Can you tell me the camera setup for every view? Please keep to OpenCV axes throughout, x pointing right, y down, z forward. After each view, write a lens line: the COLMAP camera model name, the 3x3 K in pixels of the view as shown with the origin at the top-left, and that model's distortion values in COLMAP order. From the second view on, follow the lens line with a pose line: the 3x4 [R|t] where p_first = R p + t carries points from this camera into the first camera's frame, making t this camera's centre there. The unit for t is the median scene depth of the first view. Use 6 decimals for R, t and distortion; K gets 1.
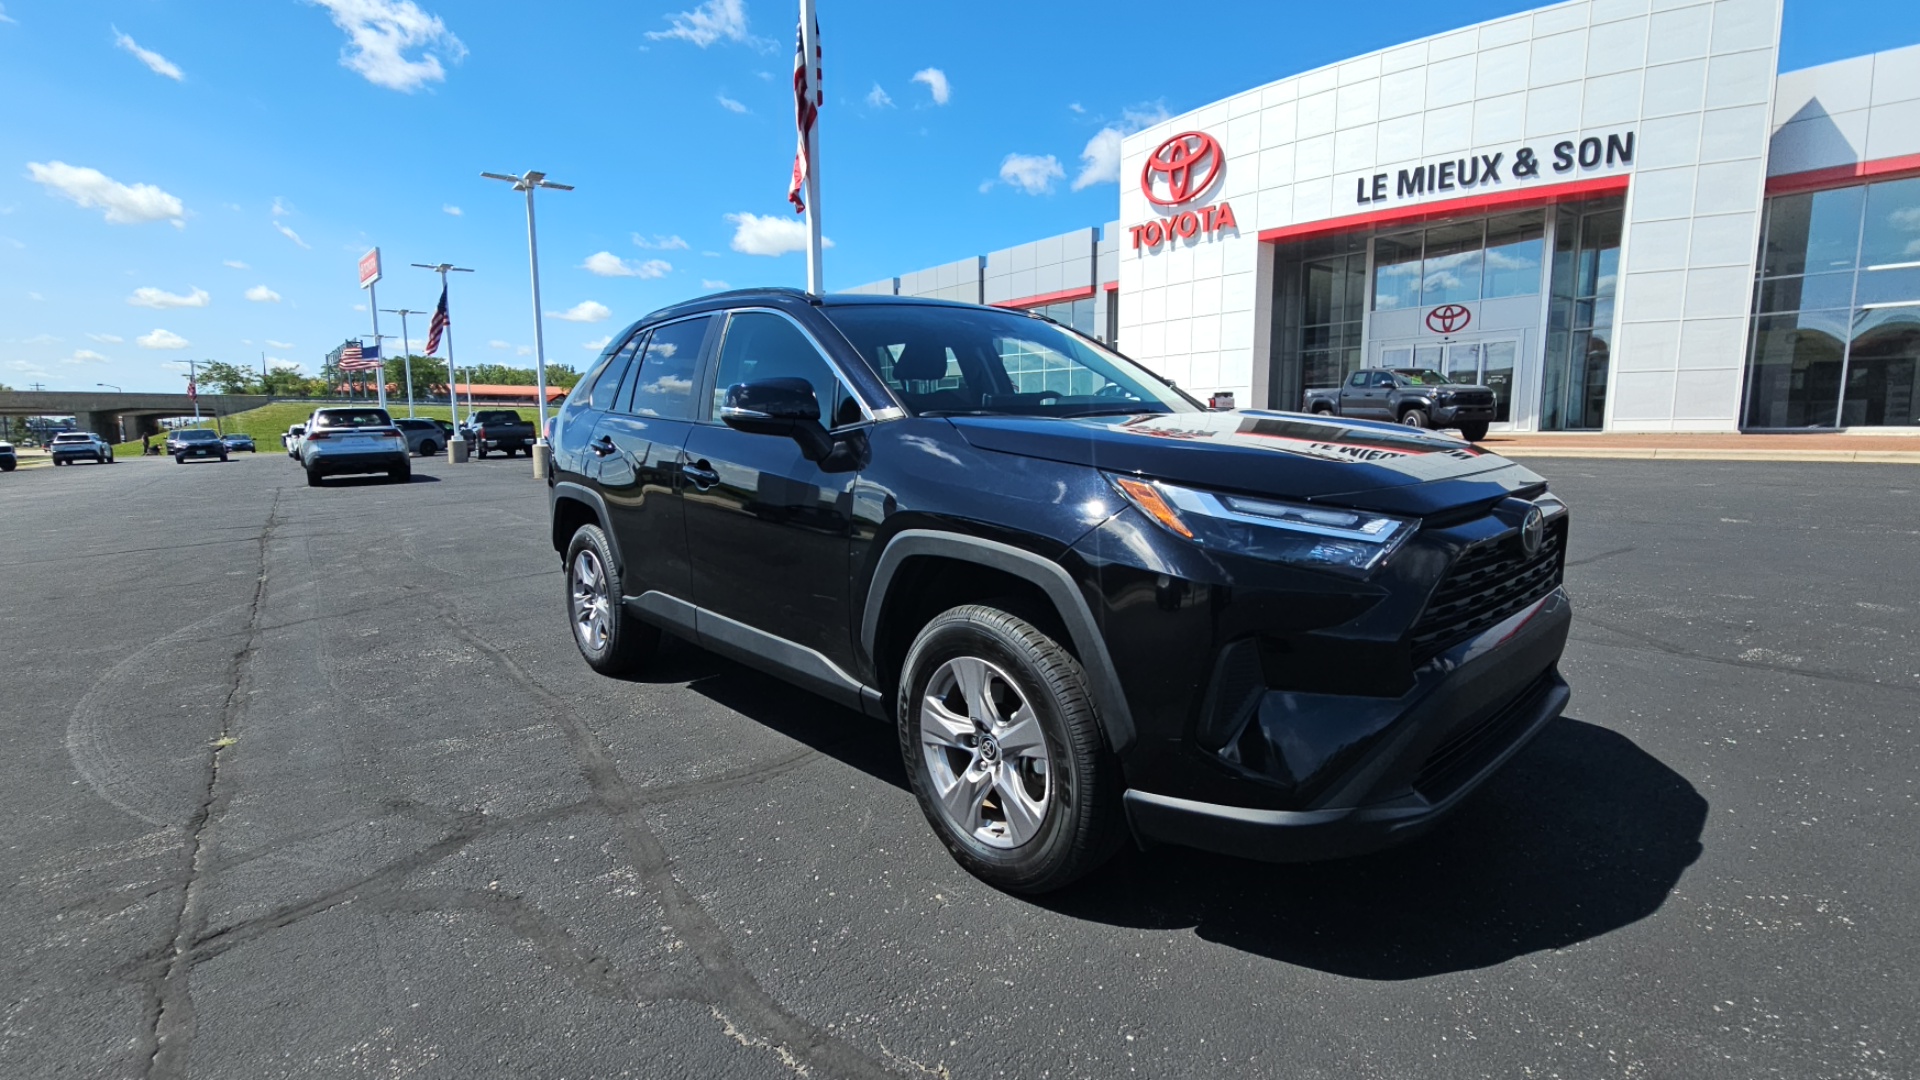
lens RADIAL K [[864.9, 0, 980.0], [0, 864.9, 538.6], [0, 0, 1]] dist [0.010497, -0.007568]
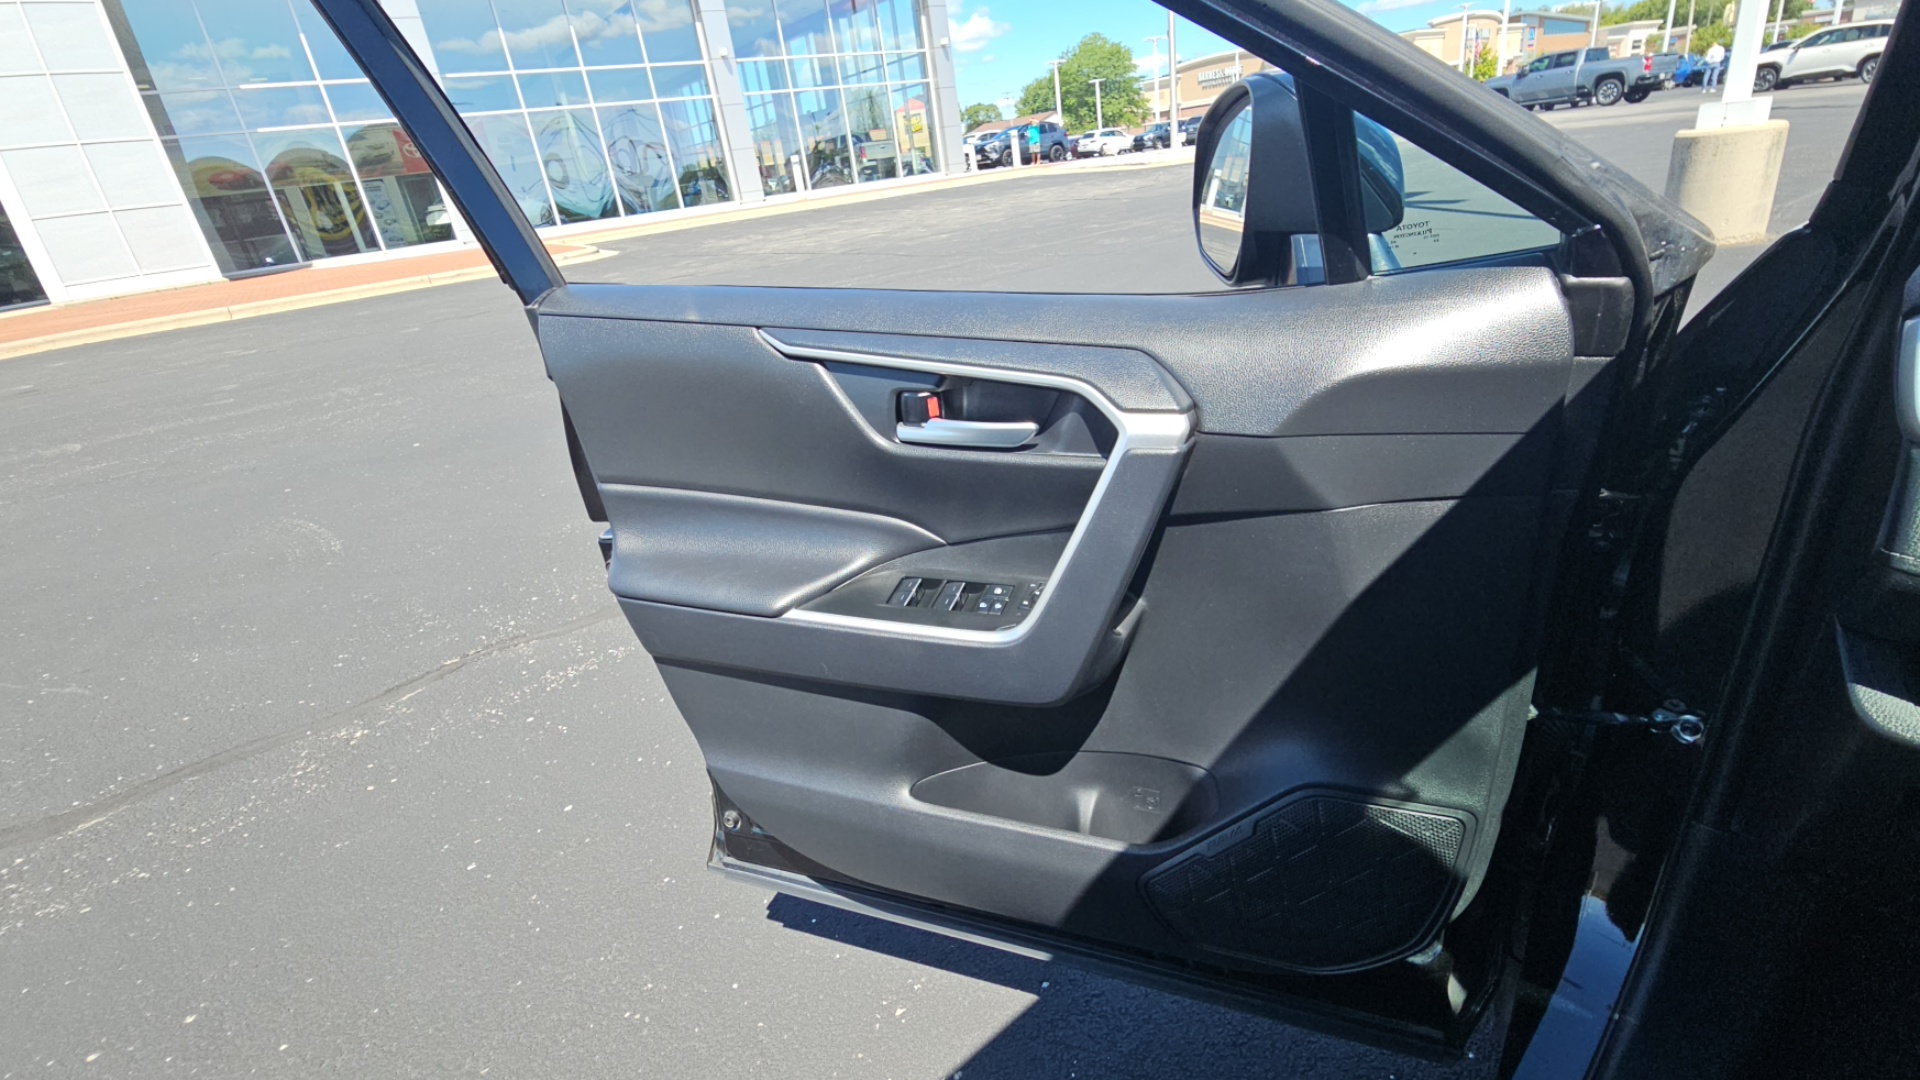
lens RADIAL K [[864.9, 0, 980.0], [0, 864.9, 538.6], [0, 0, 1]] dist [0.010497, -0.007568]
pose [[0.030489, -0.399574, 0.916194, -0.009978], [0.248549, 0.890860, 0.380254, -0.029450], [-0.968139, 0.216125, 0.126475, 0.178463]]
